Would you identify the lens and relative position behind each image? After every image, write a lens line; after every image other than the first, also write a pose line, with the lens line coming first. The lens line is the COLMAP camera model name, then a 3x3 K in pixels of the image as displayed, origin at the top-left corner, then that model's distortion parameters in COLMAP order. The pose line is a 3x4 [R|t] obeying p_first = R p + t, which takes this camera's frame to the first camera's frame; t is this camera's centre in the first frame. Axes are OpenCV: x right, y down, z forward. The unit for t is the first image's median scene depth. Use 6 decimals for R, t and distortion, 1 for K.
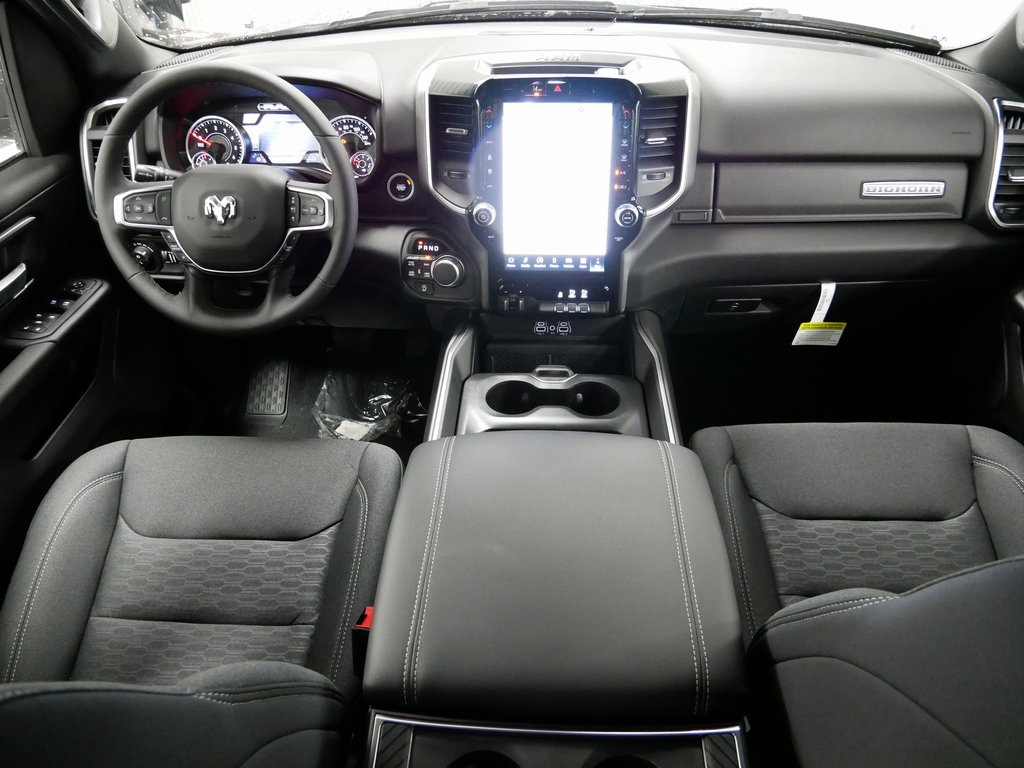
lens RADIAL K [[729.0, 0, 505.2], [0, 729.0, 382.6], [0, 0, 1]] dist [-0.060039, 0.026227]
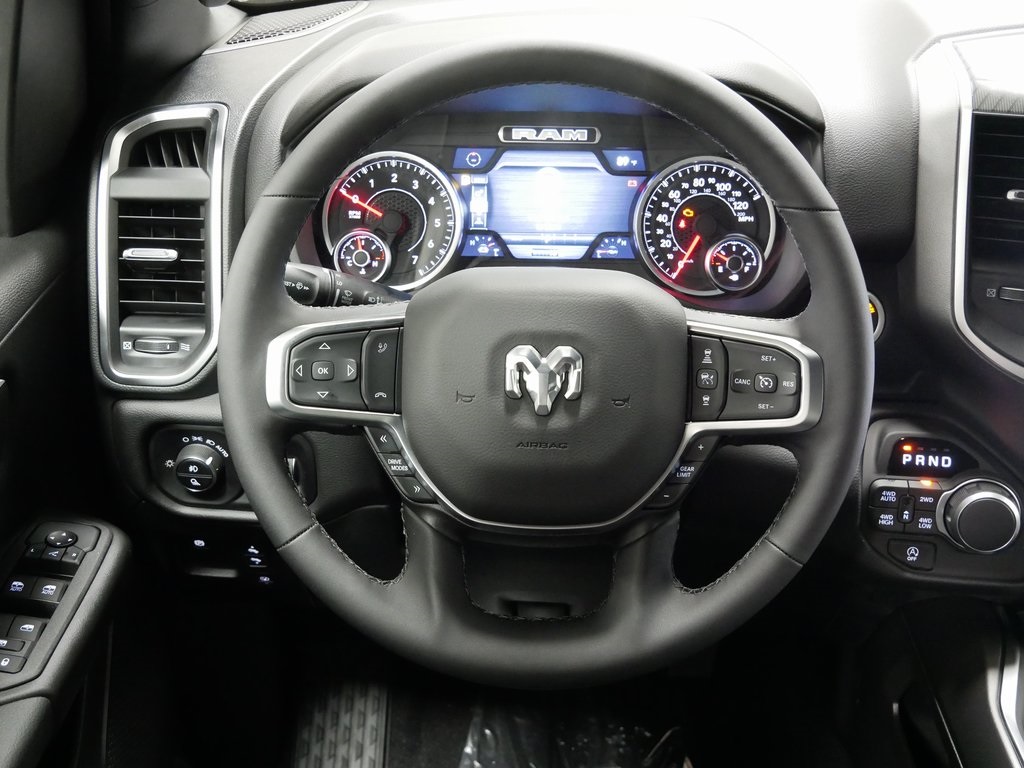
lens RADIAL K [[1446.2, 0, 514.4], [0, 1446.2, 392.2], [0, 0, 1]] dist [0.034722, 0.000000]
pose [[0.999636, 0.004759, 0.026566, -0.375159], [0.000060, 0.983938, -0.178508, -0.074044], [-0.026989, 0.178445, 0.983580, 0.166609]]
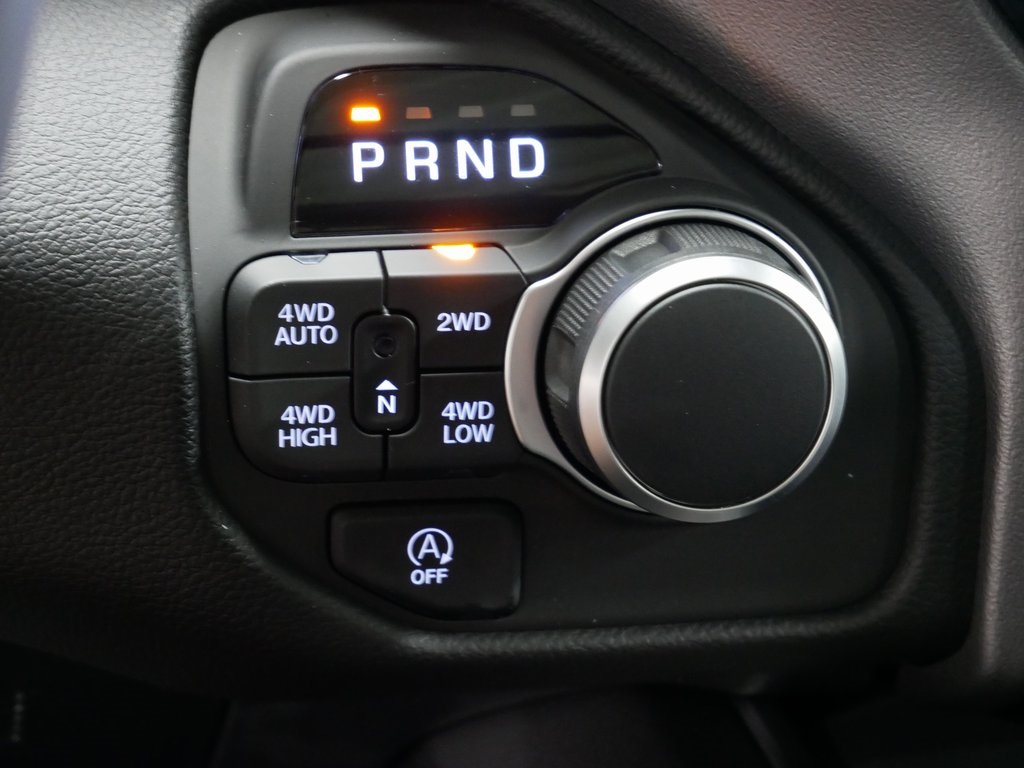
lens RADIAL K [[2468.6, 0, 513.5], [0, 2468.6, 384.0], [0, 0, 1]] dist [-0.009643, 0.000000]
pose [[0.940997, -0.103216, 0.322291, -0.214160], [0.147720, 0.982112, -0.116771, -0.114756], [-0.304473, 0.157490, 0.939411, 0.689445]]
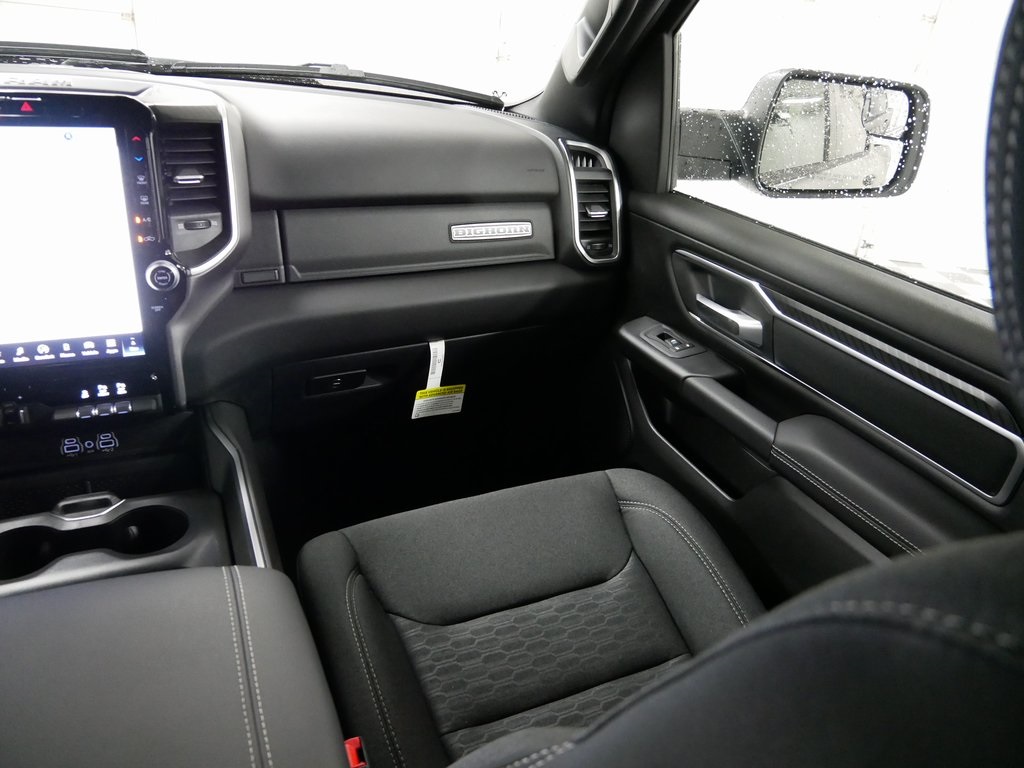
lens RADIAL K [[729.0, 0, 507.0], [0, 729.0, 386.0], [0, 0, 1]] dist [-0.060039, 0.026227]
pose [[0.882682, -0.129879, 0.451667, 0.125448], [0.201712, 0.972731, -0.114487, 0.035335], [-0.424481, 0.192162, 0.884810, 0.203705]]
